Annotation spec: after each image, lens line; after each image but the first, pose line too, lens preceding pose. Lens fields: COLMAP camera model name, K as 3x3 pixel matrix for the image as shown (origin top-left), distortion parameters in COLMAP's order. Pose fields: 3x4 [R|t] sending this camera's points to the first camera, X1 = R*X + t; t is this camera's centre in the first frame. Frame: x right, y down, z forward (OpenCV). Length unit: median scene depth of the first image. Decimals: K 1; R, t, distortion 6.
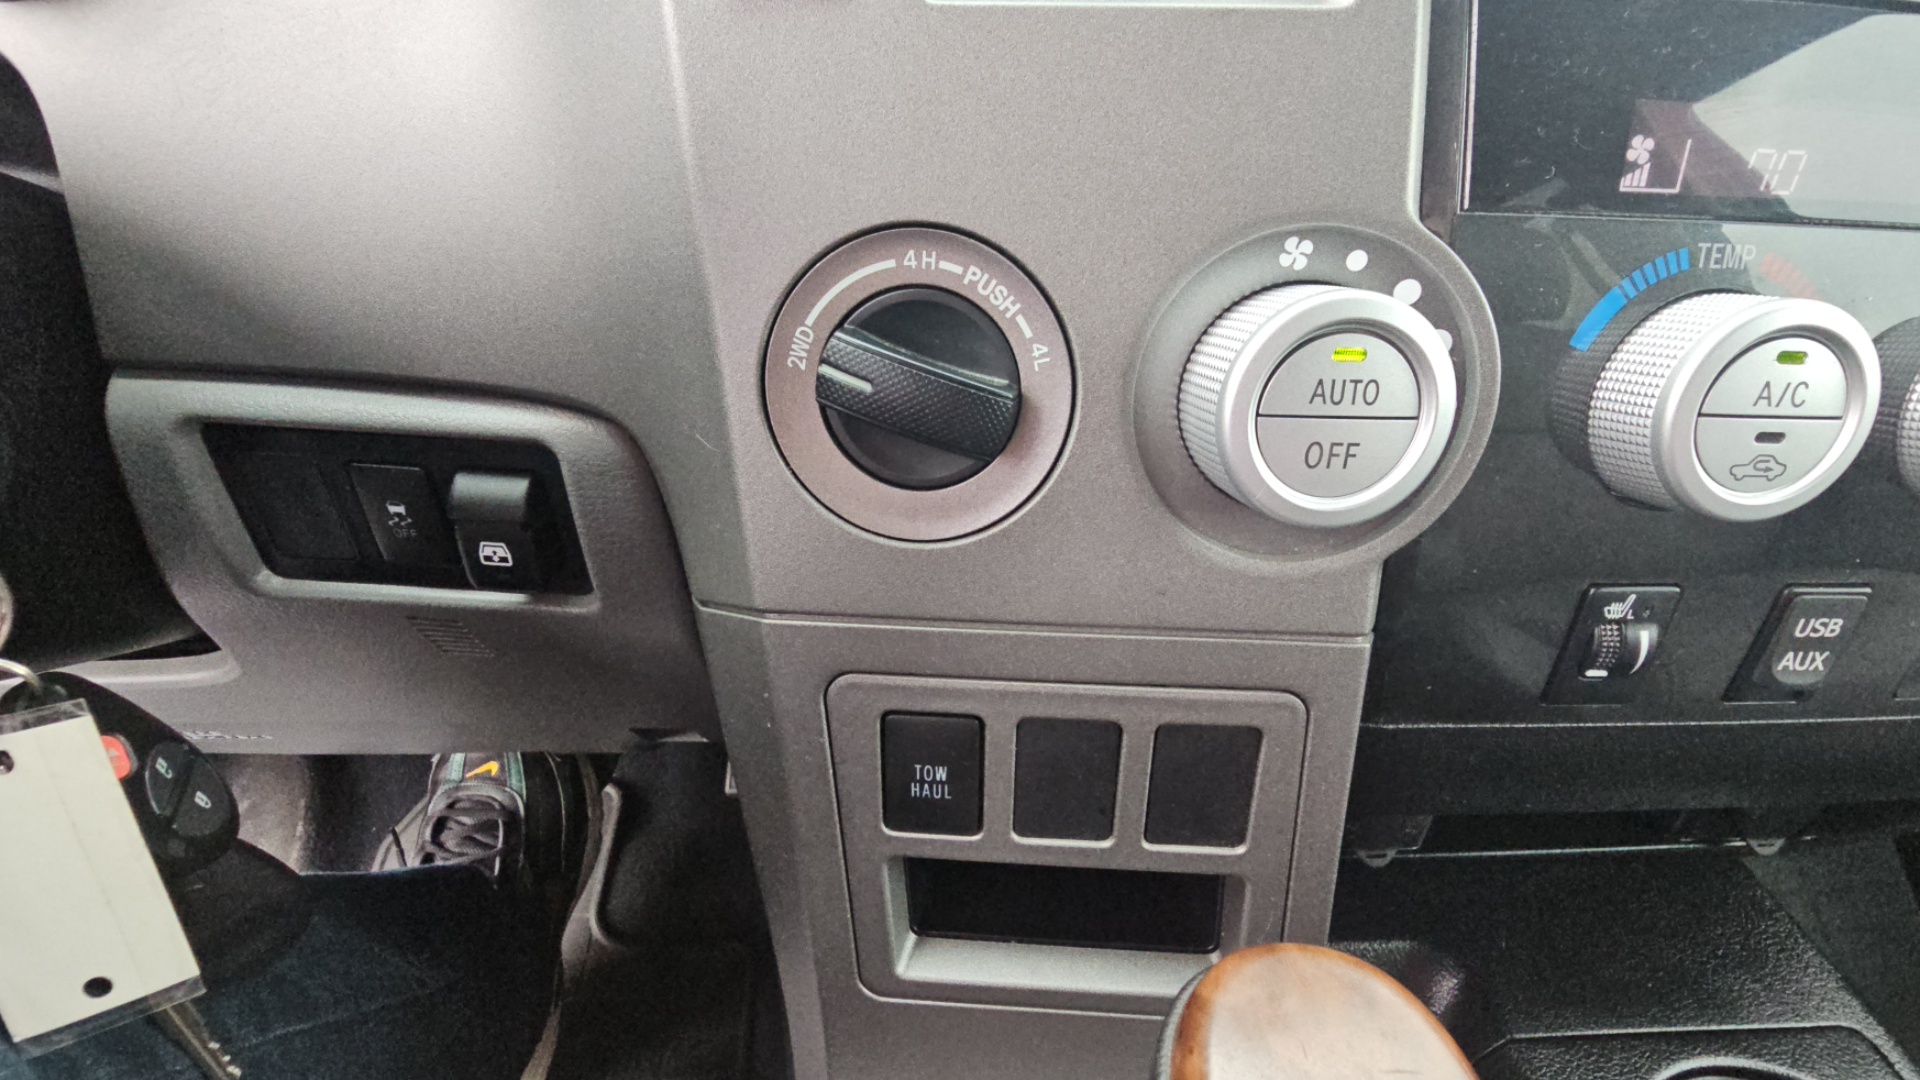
lens RADIAL K [[858.4, 0, 980.6], [0, 858.4, 543.3], [0, 0, 1]] dist [0.005718, -0.004018]
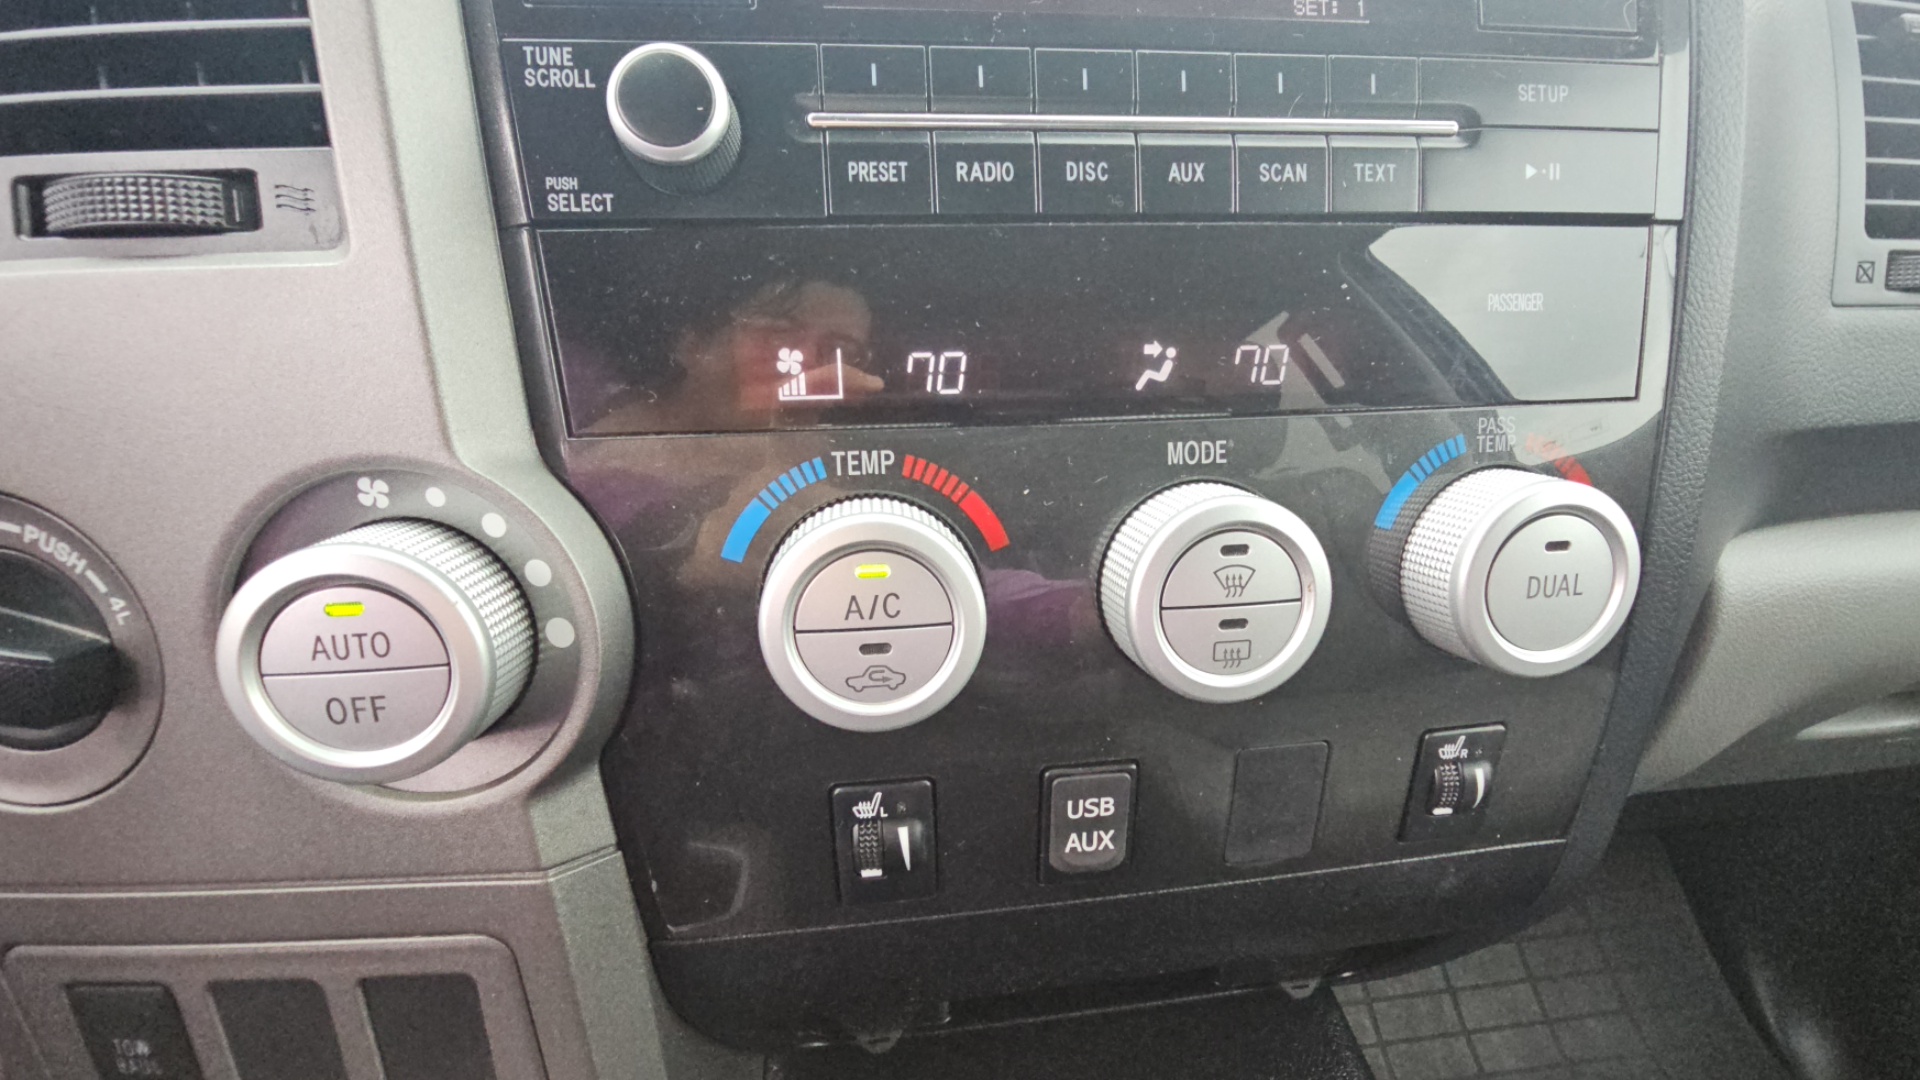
lens RADIAL K [[853.5, 0, 981.5], [0, 853.5, 550.5], [0, 0, 1]] dist [0.003650, -0.003606]
pose [[0.996634, -0.060949, 0.054834, 0.920460], [0.066001, 0.993228, -0.095612, -0.123313], [-0.048635, 0.098909, 0.993907, 0.007464]]
